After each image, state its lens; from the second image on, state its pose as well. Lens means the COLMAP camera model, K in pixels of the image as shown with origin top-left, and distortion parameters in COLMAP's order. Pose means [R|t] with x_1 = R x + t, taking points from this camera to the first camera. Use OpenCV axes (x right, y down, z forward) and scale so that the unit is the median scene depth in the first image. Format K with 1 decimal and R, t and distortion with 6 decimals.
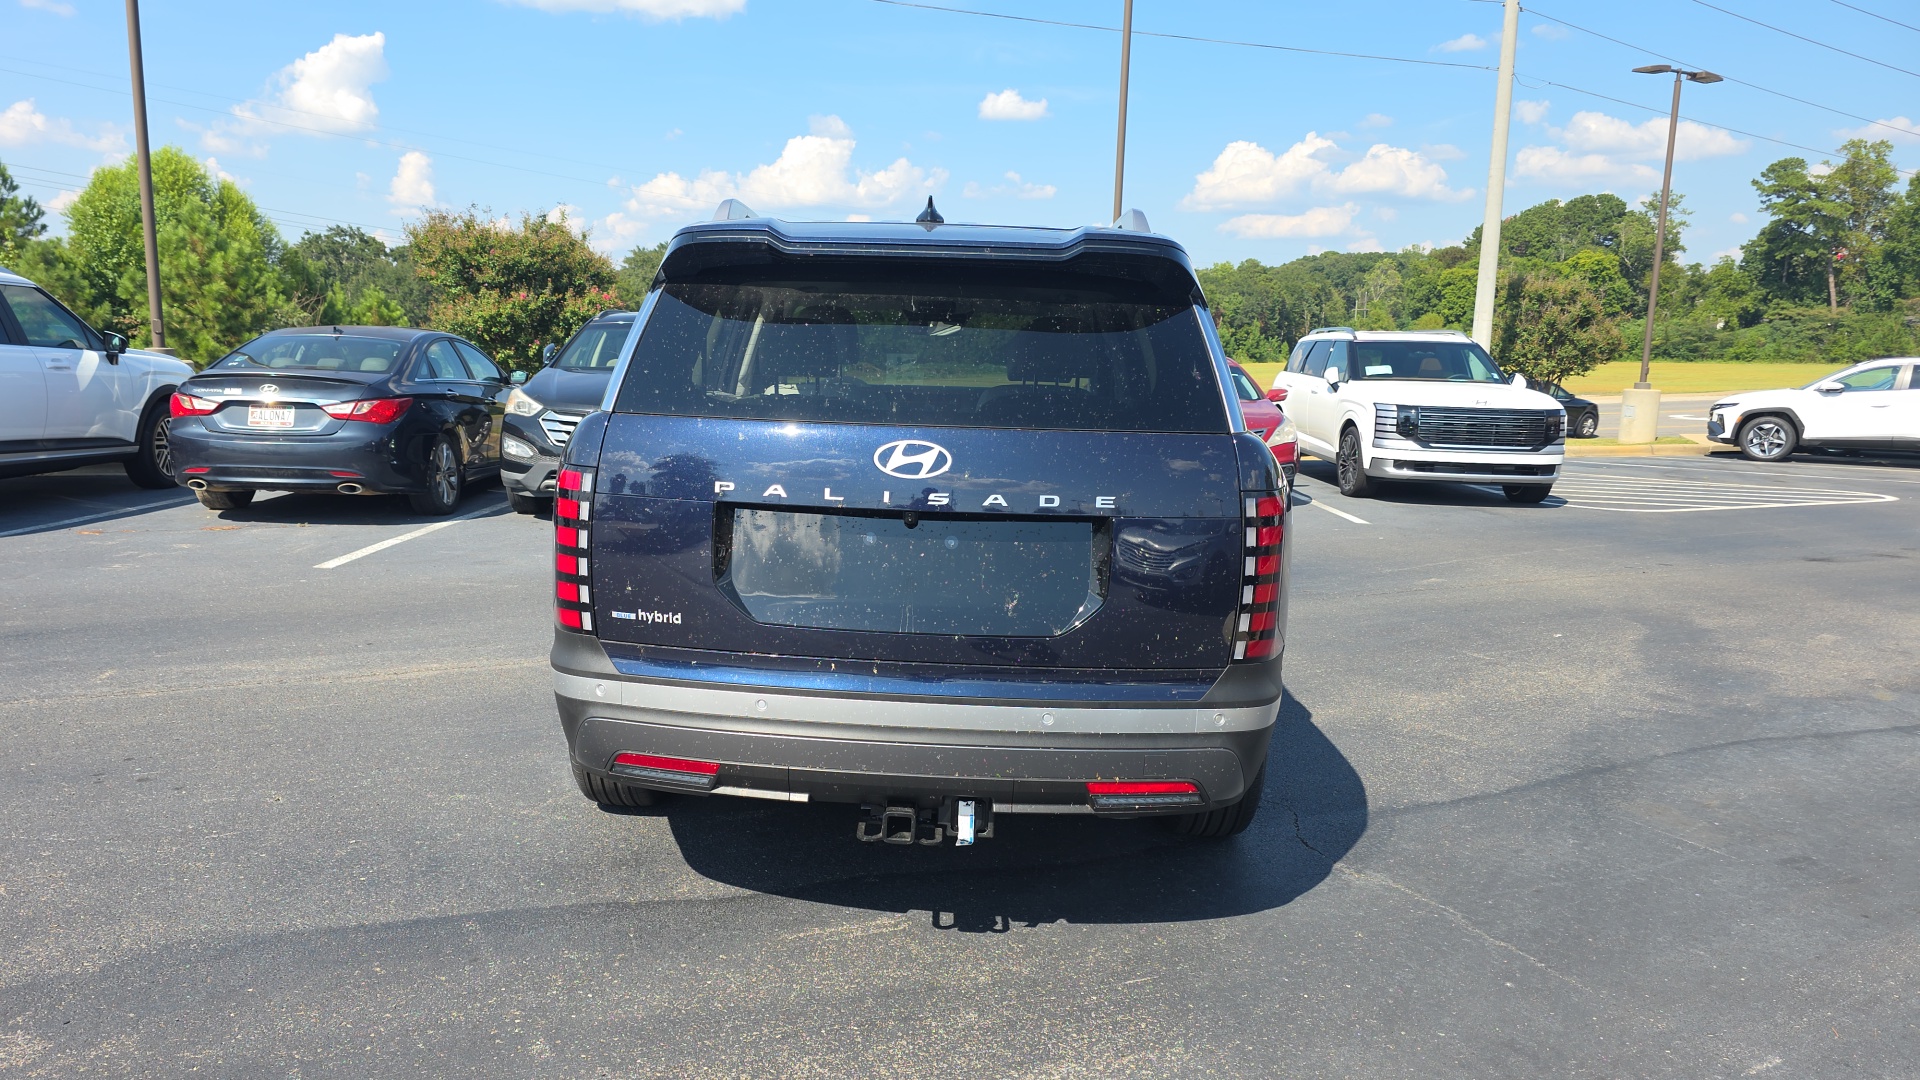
lens RADIAL K [[1308.7, 0, 950.7], [0, 1308.7, 532.0], [0, 0, 1]] dist [0.031017, -0.036153]
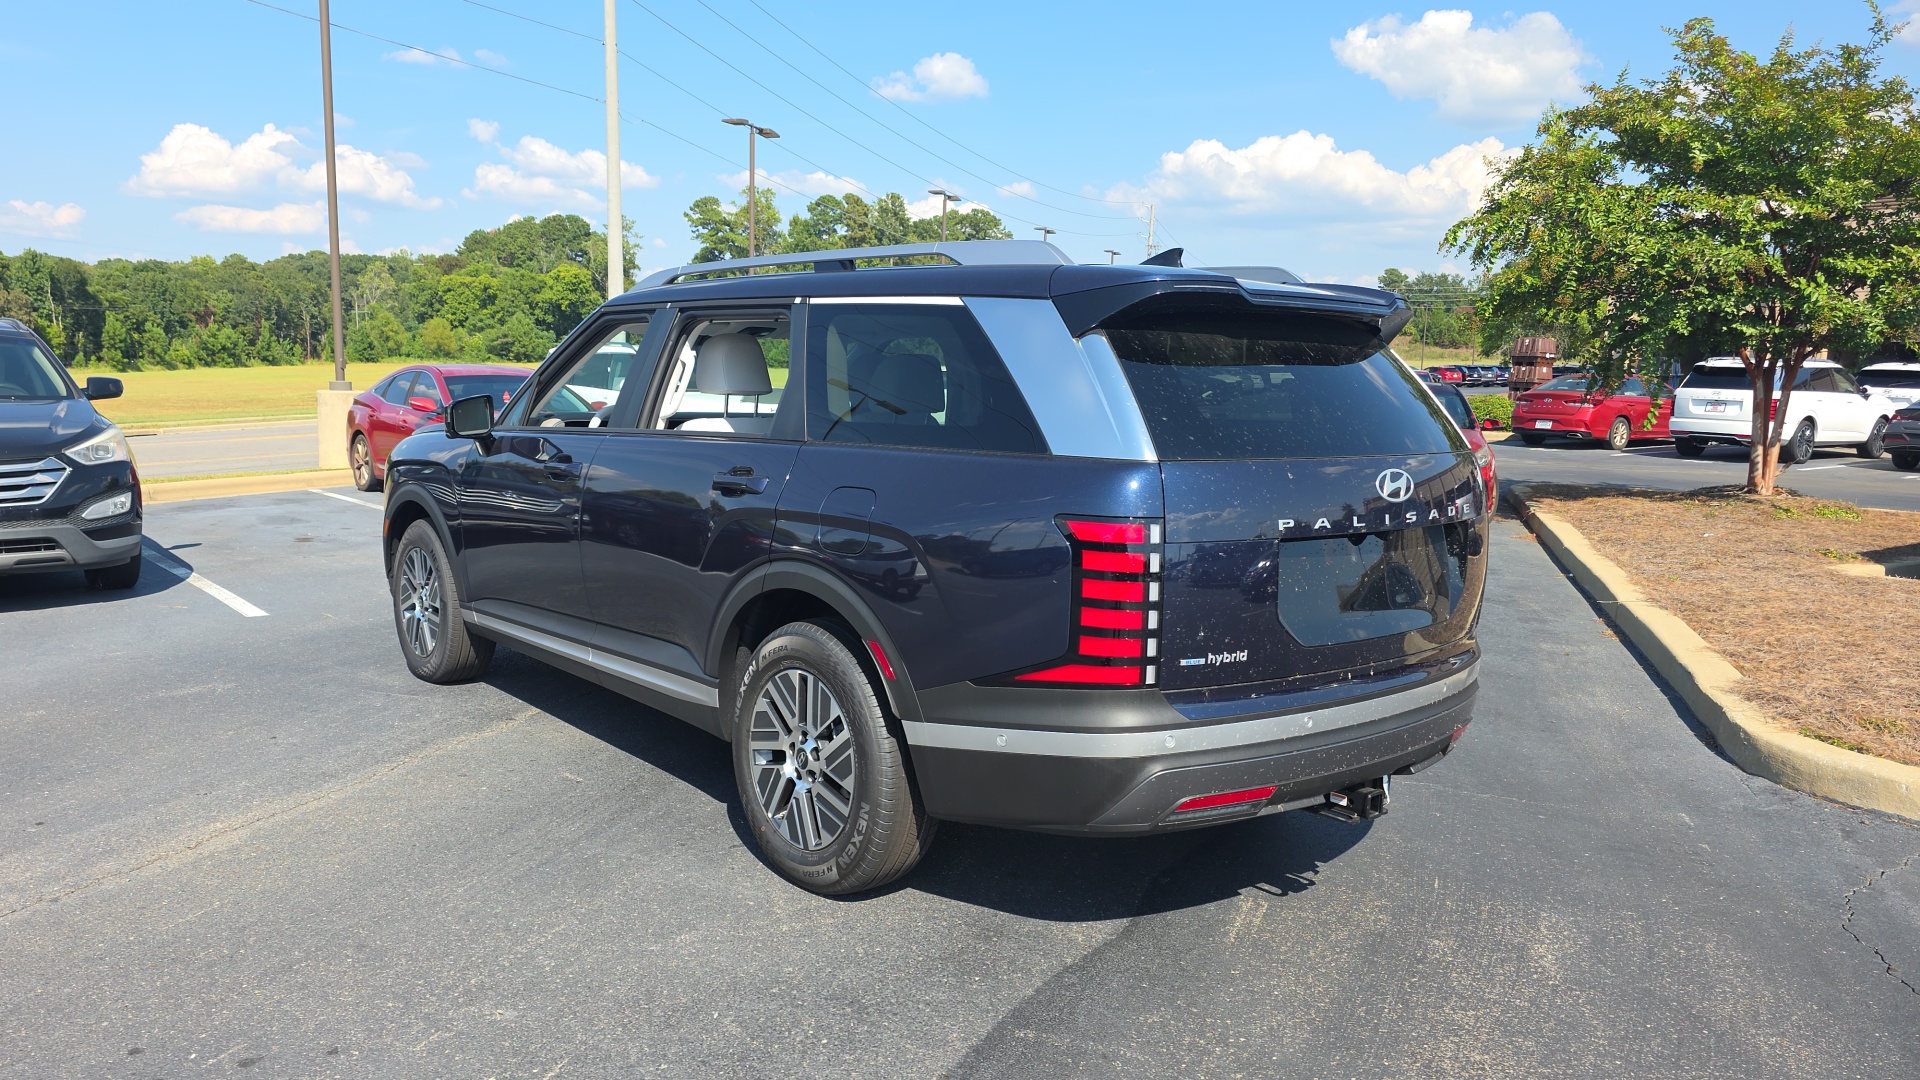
lens RADIAL K [[1236.0, 0, 970.4], [0, 1236.0, 541.4], [0, 0, 1]] dist [0.027913, -0.002498]
pose [[0.745617, -0.099893, 0.658845, -0.982719], [0.093035, 0.994622, 0.045516, -0.086112], [-0.659848, 0.027358, 0.750901, 0.399389]]
